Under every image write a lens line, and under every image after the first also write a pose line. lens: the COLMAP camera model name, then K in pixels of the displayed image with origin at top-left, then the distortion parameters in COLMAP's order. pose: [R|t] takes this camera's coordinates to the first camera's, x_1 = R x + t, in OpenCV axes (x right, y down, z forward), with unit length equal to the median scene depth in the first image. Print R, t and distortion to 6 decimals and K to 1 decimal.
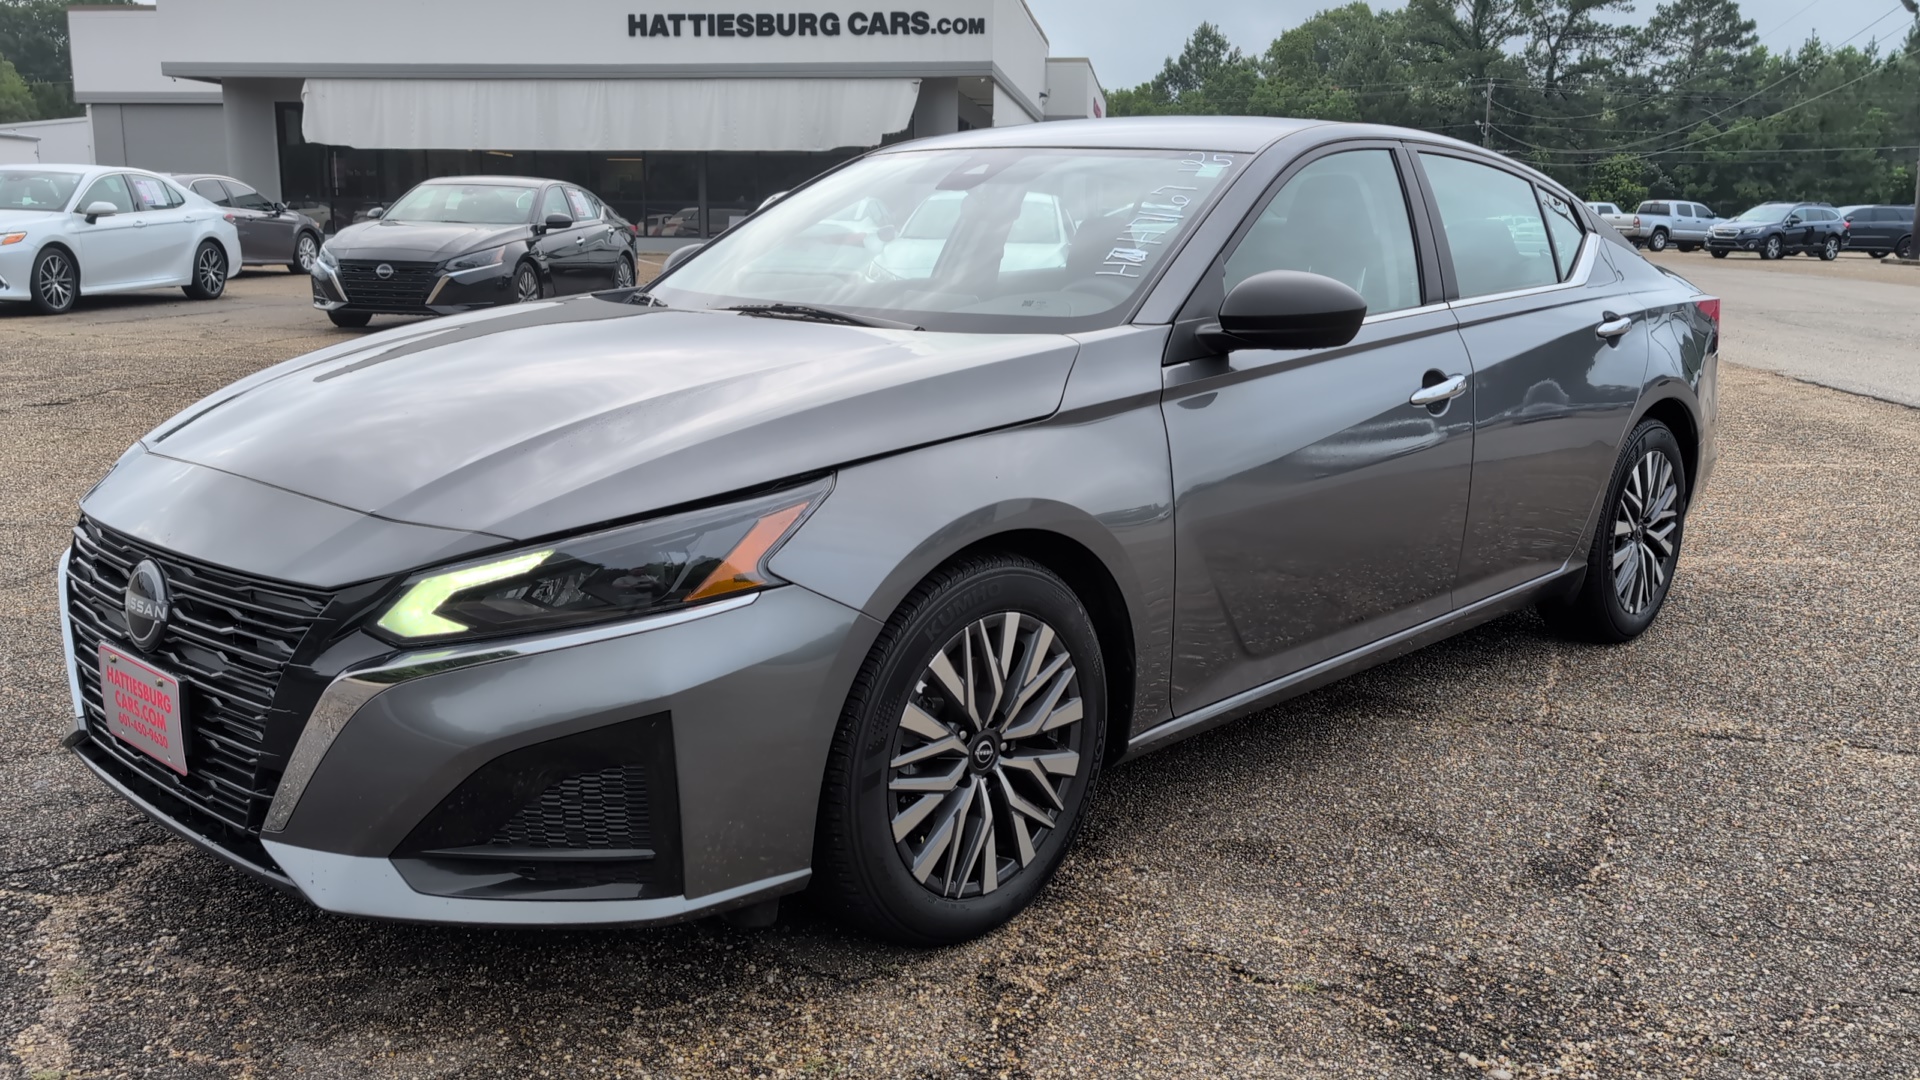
lens RADIAL K [[1612.1, 0, 960.0], [0, 1612.1, 540.0], [0, 0, 1]] dist [0.034015, -0.054648]
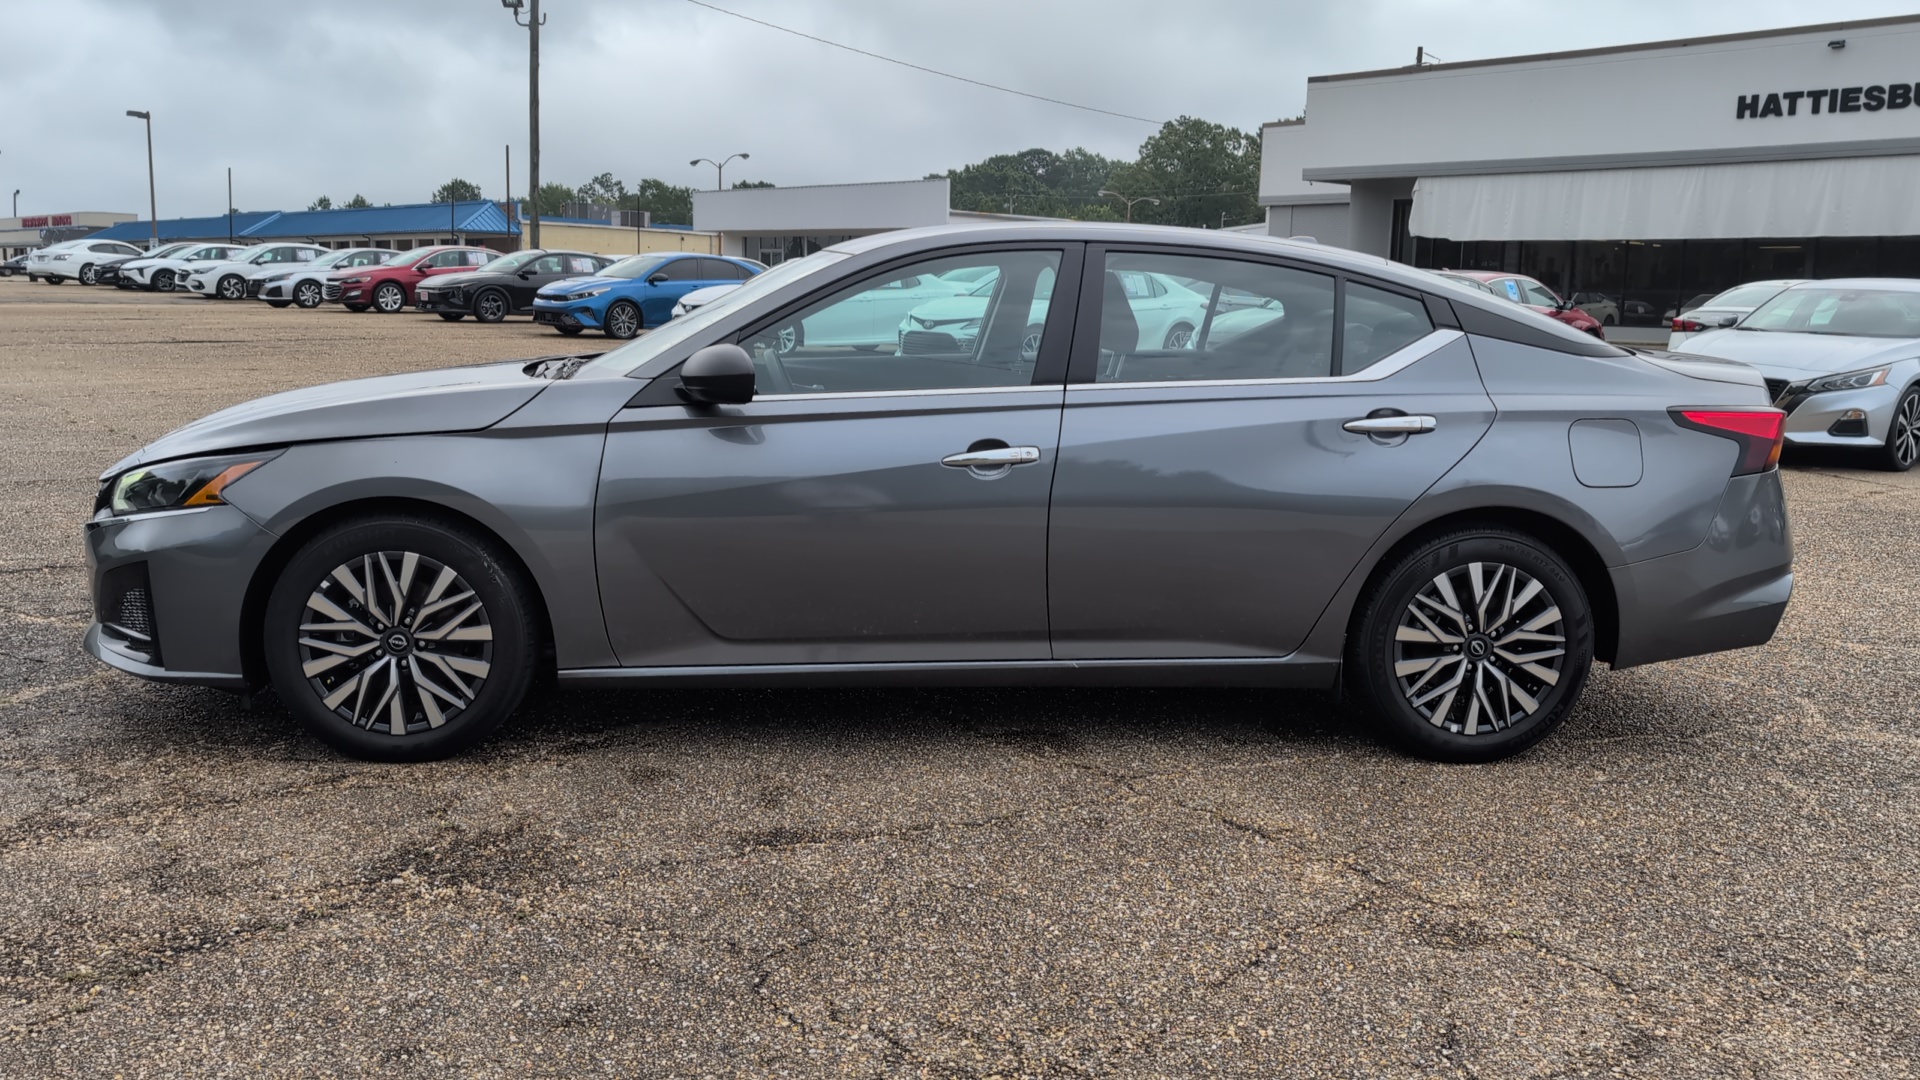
lens RADIAL K [[1612.1, 0, 960.0], [0, 1612.1, 540.0], [0, 0, 1]] dist [0.034015, -0.054648]
pose [[0.732871, 0.110615, -0.671316, 0.367700], [-0.145891, 0.989294, 0.003741, -0.012694], [0.664542, 0.095197, 0.741162, 0.050802]]
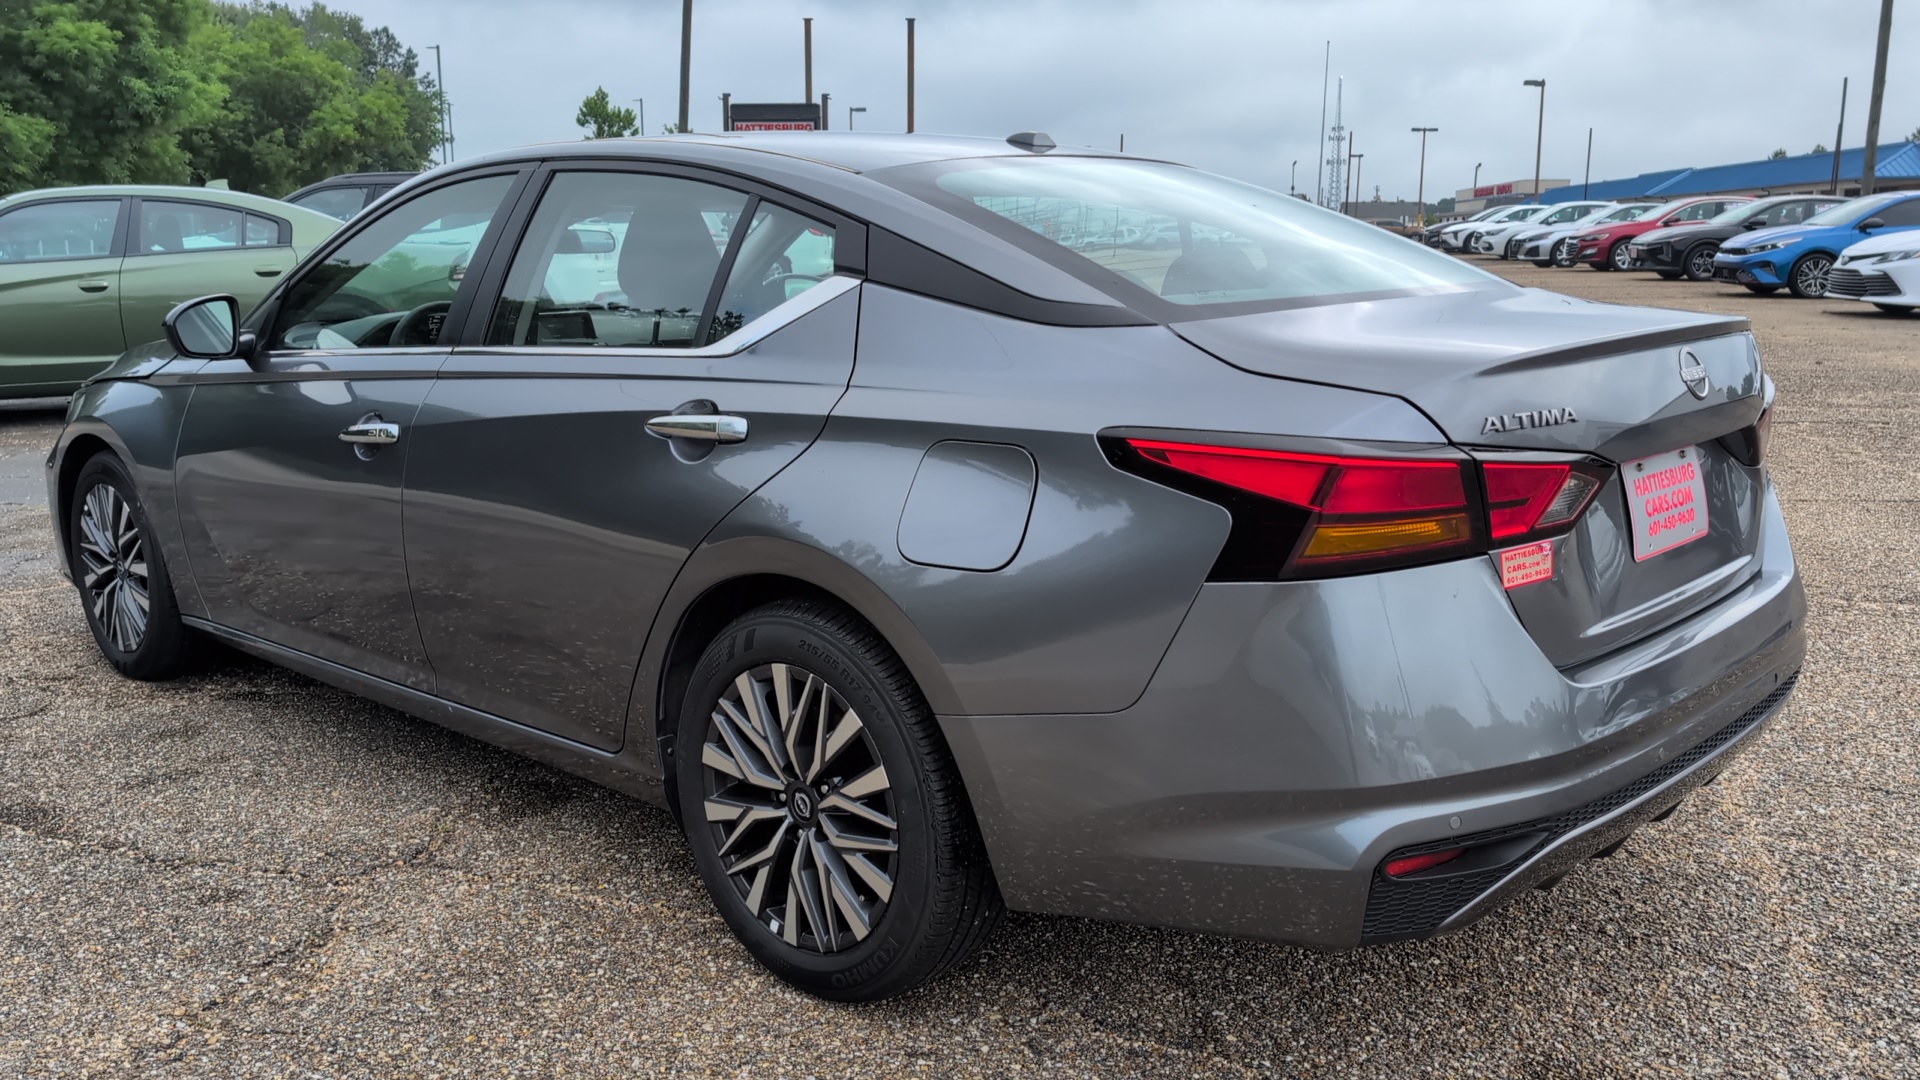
lens RADIAL K [[1612.1, 0, 960.0], [0, 1612.1, 540.0], [0, 0, 1]] dist [0.034015, -0.054648]
pose [[-0.010207, 0.174510, -0.984602, 0.427669], [-0.188430, 0.966678, 0.173287, -0.091047], [0.982034, 0.187297, 0.023016, 0.463123]]
